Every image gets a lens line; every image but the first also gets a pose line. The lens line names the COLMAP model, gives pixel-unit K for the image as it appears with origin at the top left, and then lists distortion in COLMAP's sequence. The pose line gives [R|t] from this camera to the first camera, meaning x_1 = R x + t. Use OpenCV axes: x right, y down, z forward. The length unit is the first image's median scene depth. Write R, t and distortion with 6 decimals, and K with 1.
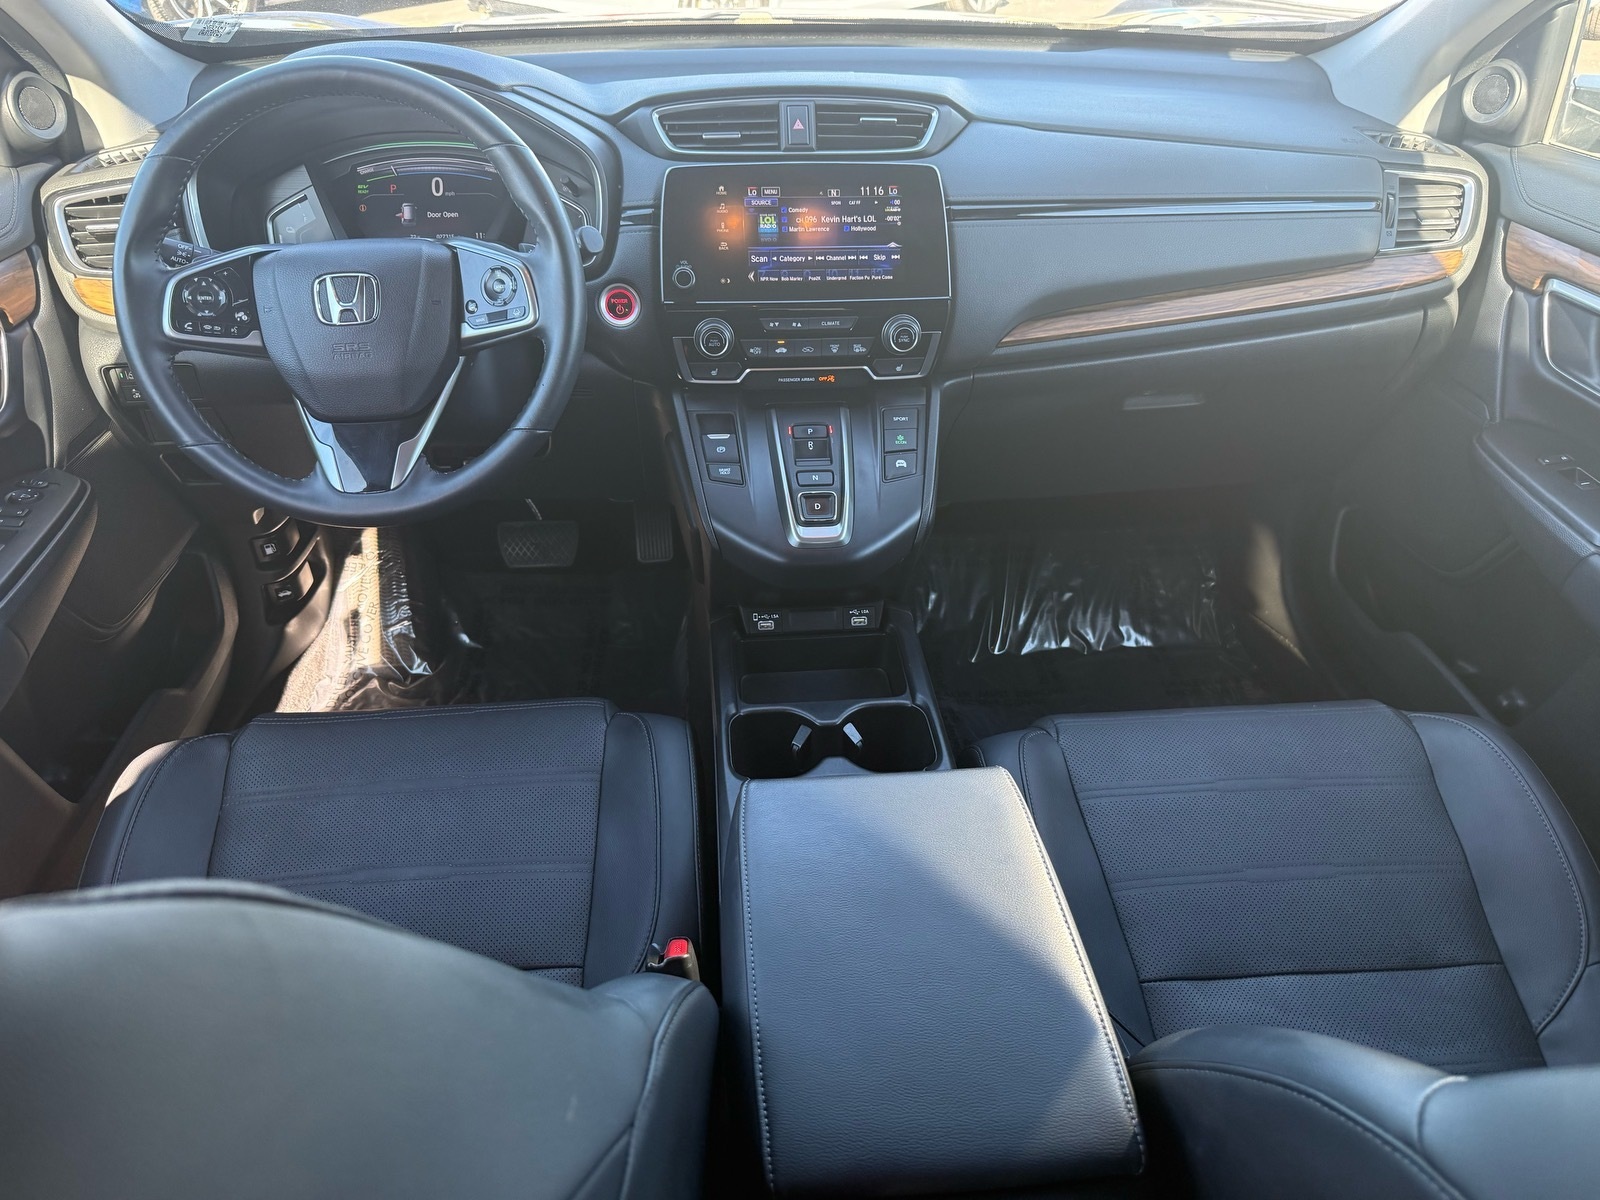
lens RADIAL K [[1147.7, 0, 824.8], [0, 1147.7, 634.9], [0, 0, 1]] dist [0.052141, -0.070363]
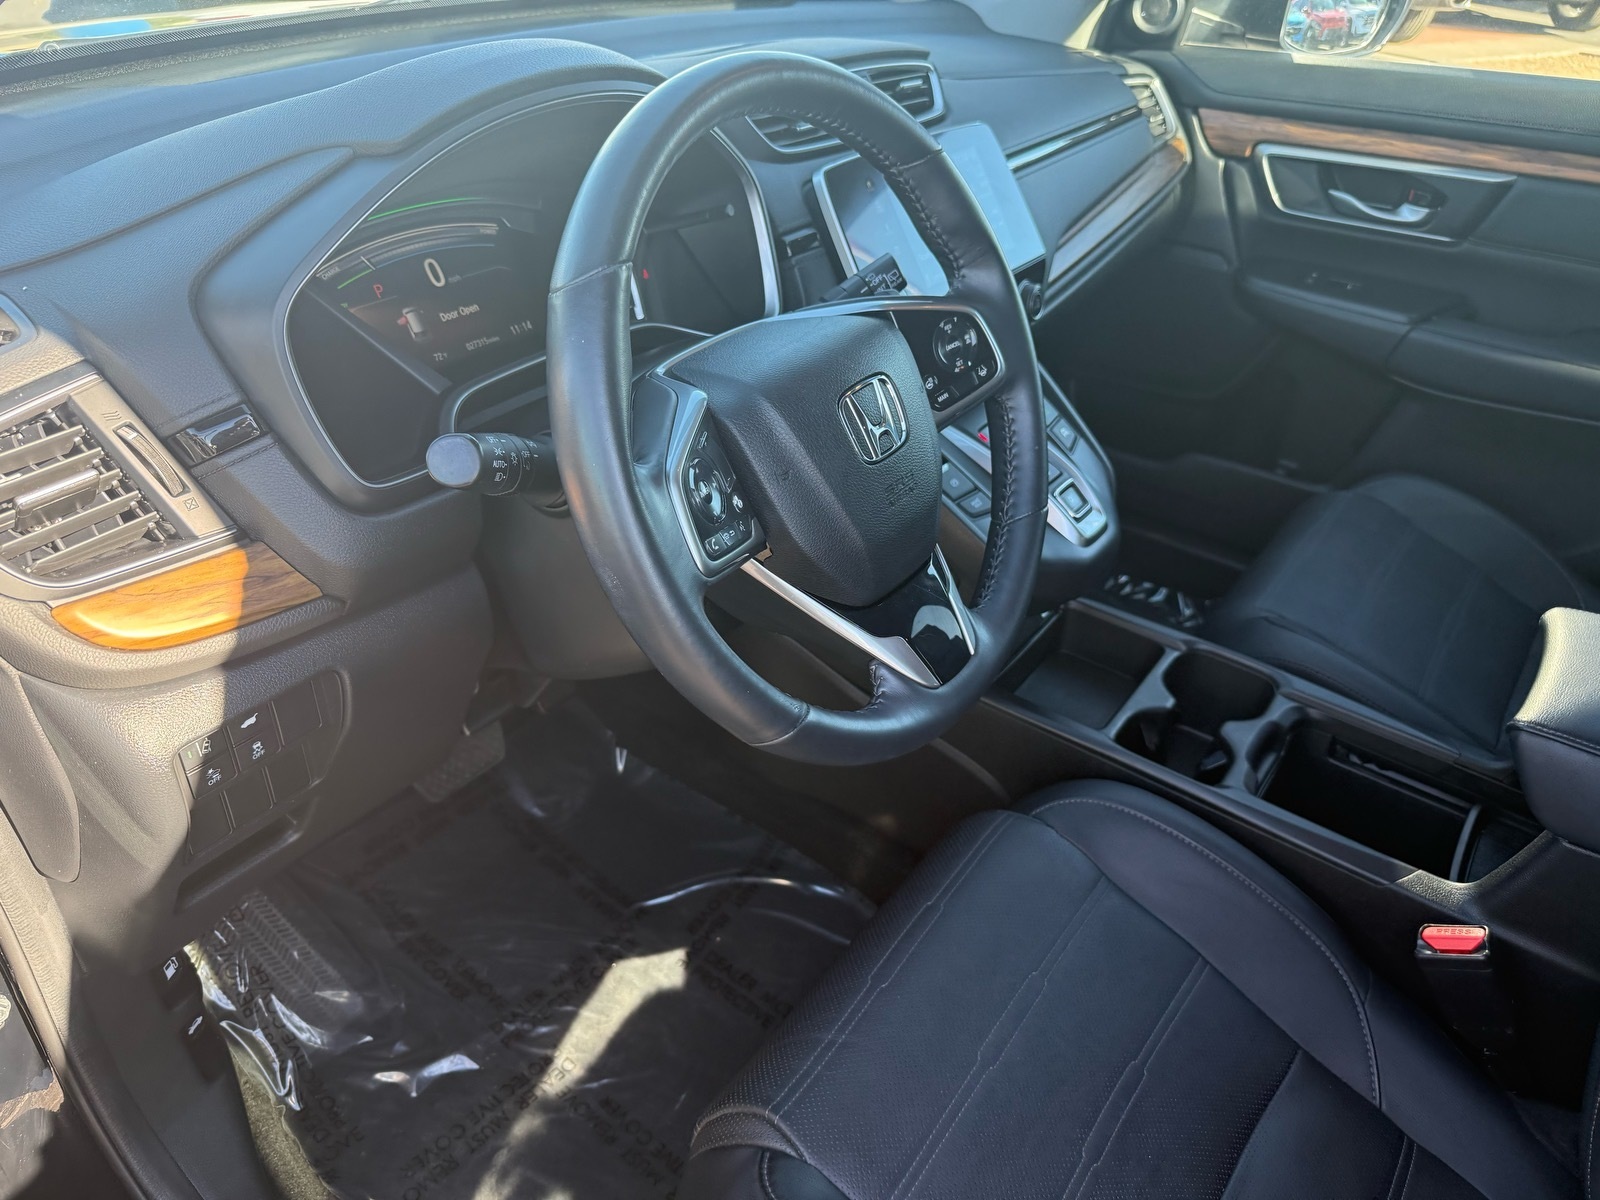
lens RADIAL K [[1147.7, 0, 793.4], [0, 1147.7, 607.4], [0, 0, 1]] dist [0.052141, -0.070363]
pose [[0.646119, -0.405070, 0.646877, -0.760531], [0.404162, 0.900545, 0.160226, -0.262505], [-0.647444, 0.157918, 0.745572, 0.455173]]
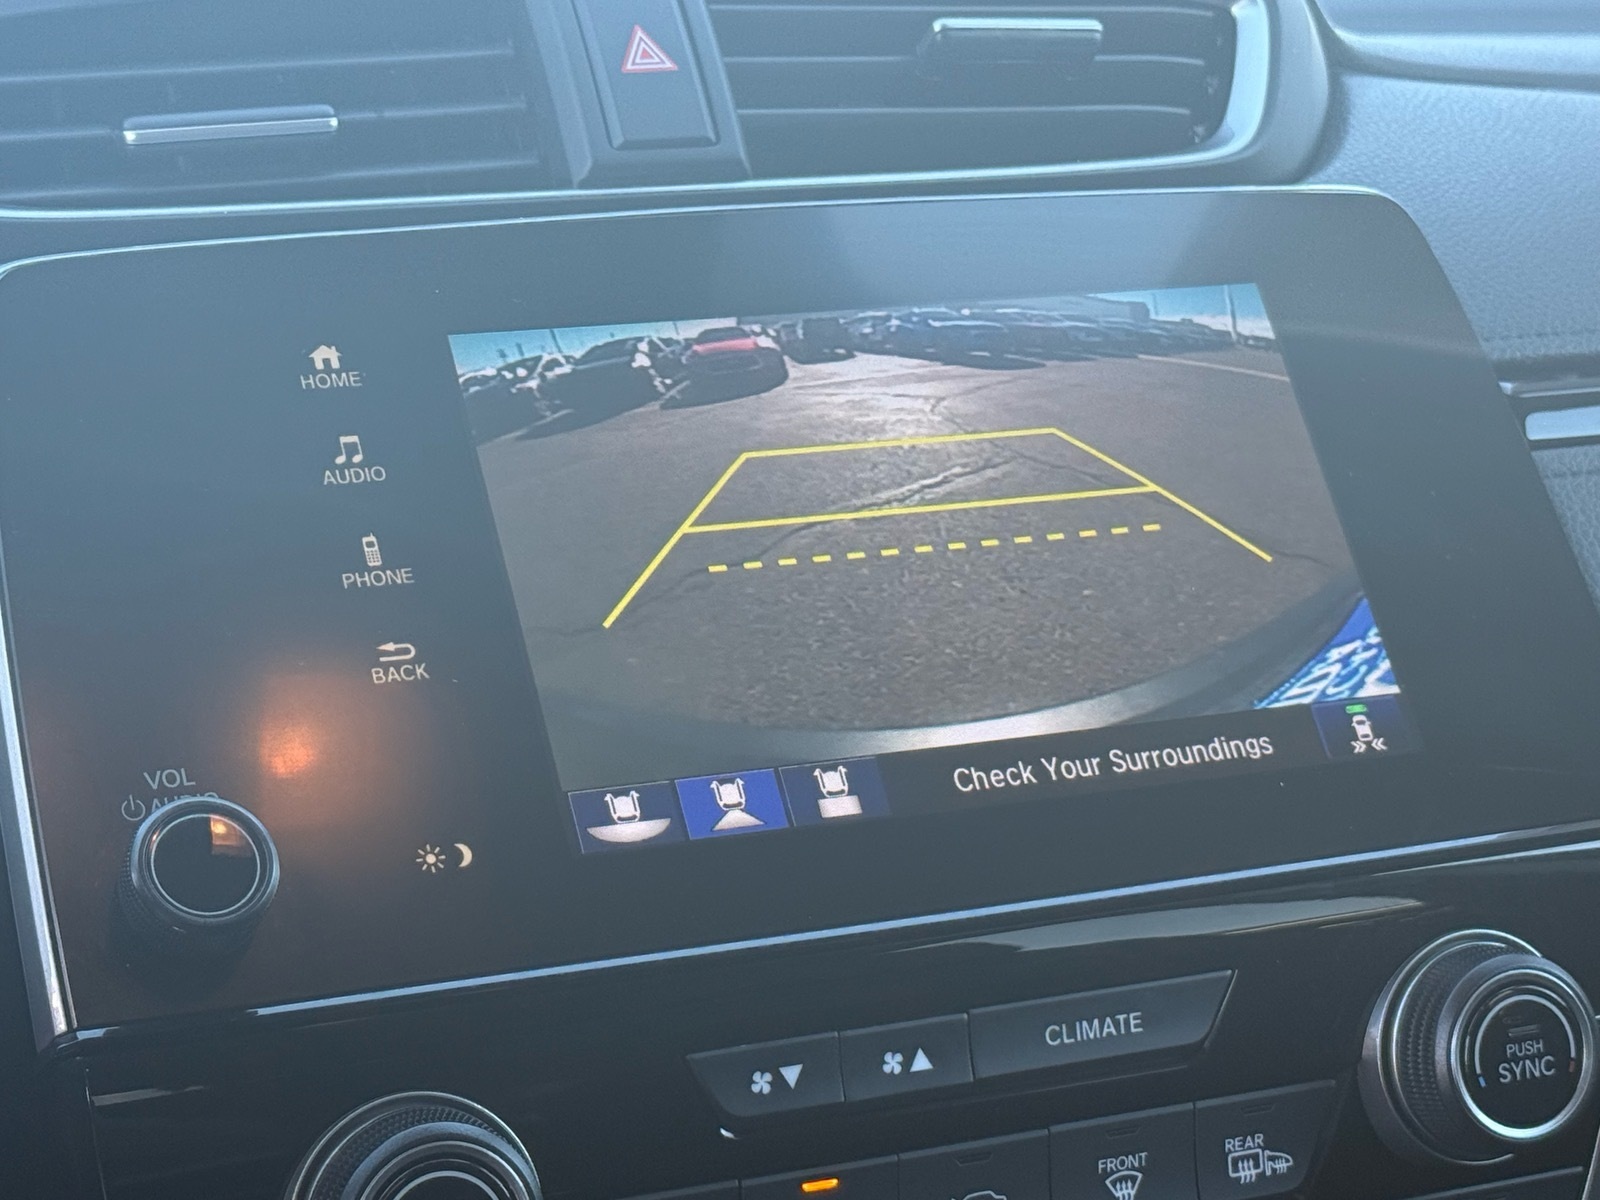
lens RADIAL K [[3567.1, 0, 825.4], [0, 3567.1, 603.0], [0, 0, 1]] dist [0.159780, 0.000000]
pose [[0.946126, -0.096069, 0.309219, -0.180475], [0.221816, 0.887998, -0.402812, -0.127616], [-0.235888, 0.449701, 0.861467, 0.541139]]
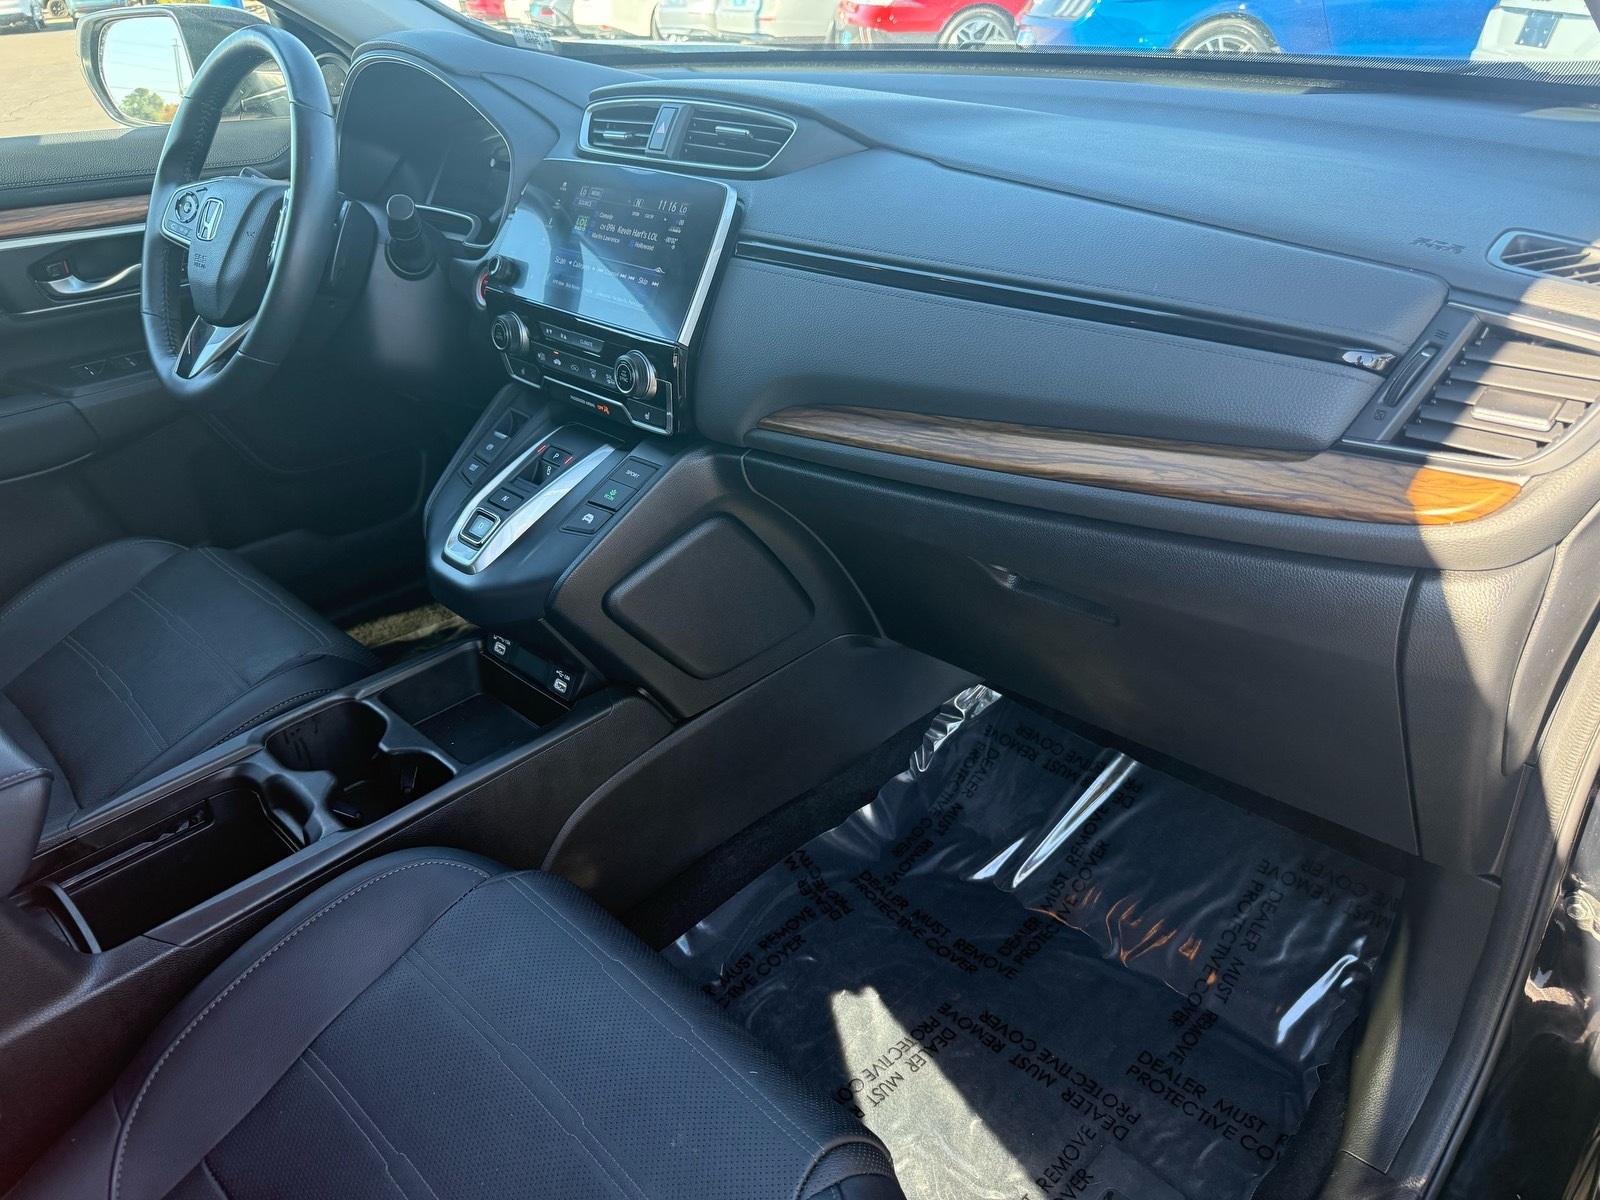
lens RADIAL K [[1147.7, 0, 801.9], [0, 1147.7, 603.5], [0, 0, 1]] dist [0.052141, -0.070363]
pose [[0.633338, 0.342975, -0.693722, 0.774868], [-0.408806, 0.909418, 0.076392, -0.223204], [0.657084, 0.235216, 0.716180, 0.524890]]
